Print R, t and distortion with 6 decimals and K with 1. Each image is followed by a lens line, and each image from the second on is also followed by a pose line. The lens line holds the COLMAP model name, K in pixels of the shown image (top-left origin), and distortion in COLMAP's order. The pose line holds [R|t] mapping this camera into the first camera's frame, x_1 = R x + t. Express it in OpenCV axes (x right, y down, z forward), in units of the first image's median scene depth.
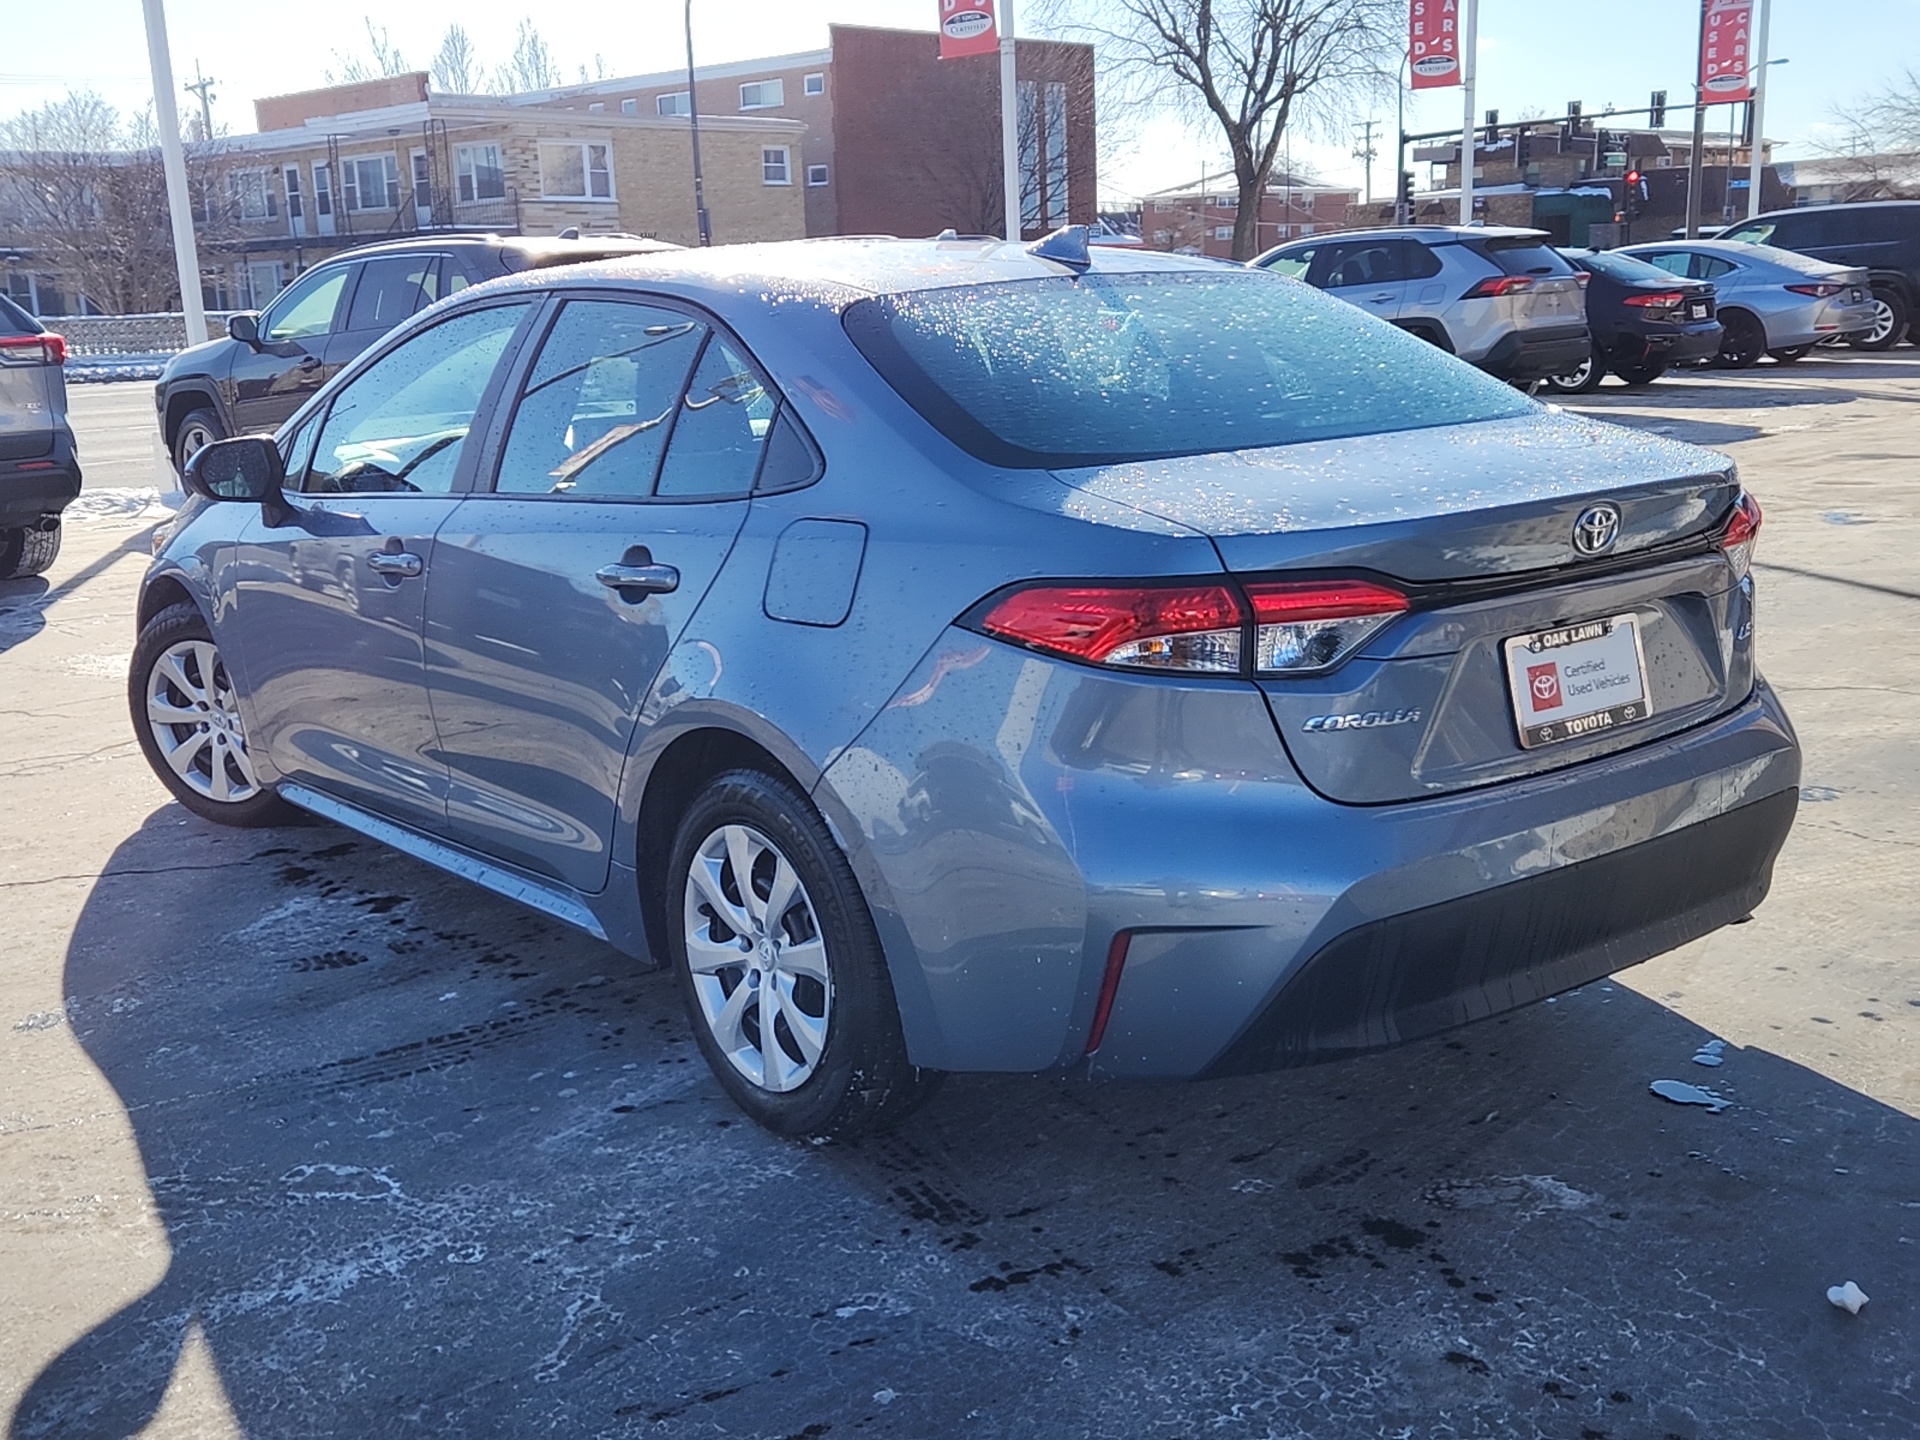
lens RADIAL K [[1673.5, 0, 961.9], [0, 1673.5, 707.3], [0, 0, 1]] dist [0.025748, -0.011212]
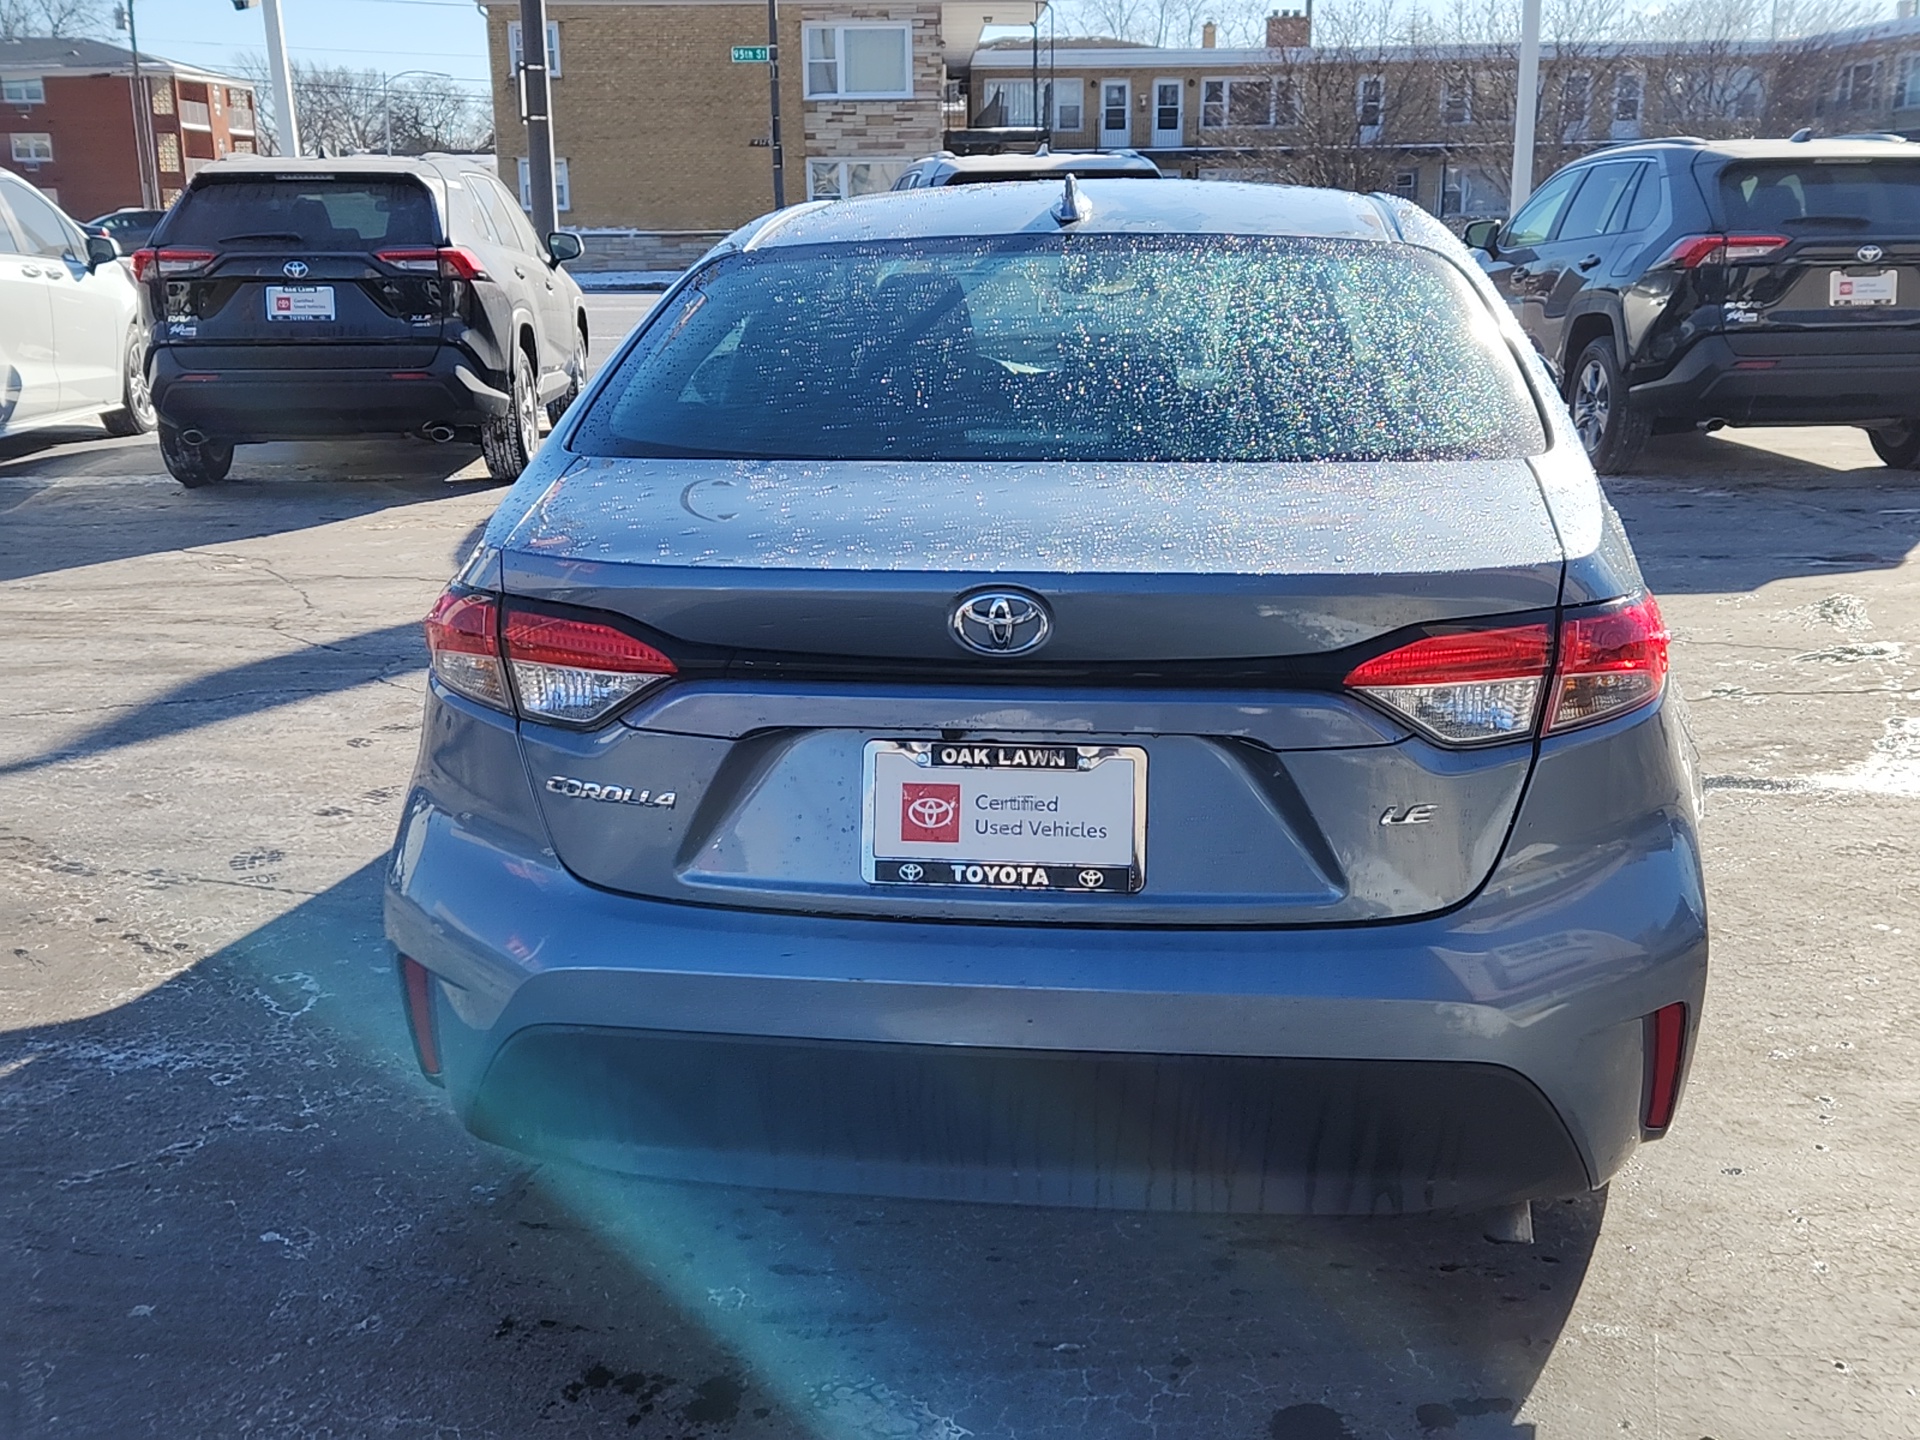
lens RADIAL K [[1673.5, 0, 961.9], [0, 1673.5, 707.3], [0, 0, 1]] dist [0.025748, -0.011212]
pose [[0.789408, 0.199767, -0.580455, 0.781344], [-0.179249, 0.979371, 0.093281, -0.131472], [0.587115, 0.030409, 0.808932, 0.381365]]
